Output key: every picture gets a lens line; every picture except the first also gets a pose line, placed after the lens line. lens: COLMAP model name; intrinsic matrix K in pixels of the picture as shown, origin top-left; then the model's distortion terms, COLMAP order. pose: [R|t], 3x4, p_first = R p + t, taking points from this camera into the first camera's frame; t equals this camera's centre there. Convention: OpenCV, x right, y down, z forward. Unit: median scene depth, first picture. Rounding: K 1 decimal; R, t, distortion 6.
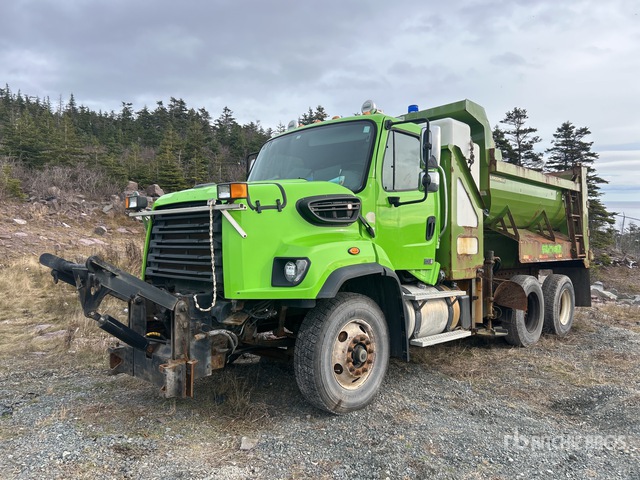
lens RADIAL K [[467.1, 0, 322.1], [0, 467.1, 240.3], [0, 0, 1]] dist [-0.001541, -0.003549]
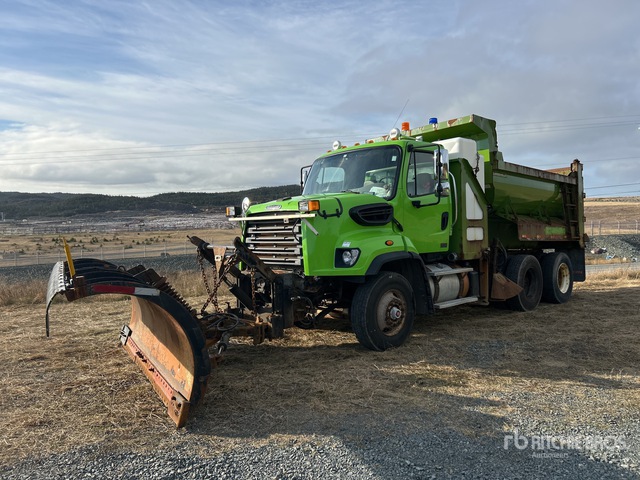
lens RADIAL K [[467.1, 0, 316.3], [0, 467.1, 237.4], [0, 0, 1]] dist [-0.001541, -0.003549]
pose [[0.997208, -0.030713, -0.068062, -0.050057], [0.032602, 0.999108, 0.026830, -0.032382], [0.067178, -0.028974, 0.997320, -0.398743]]
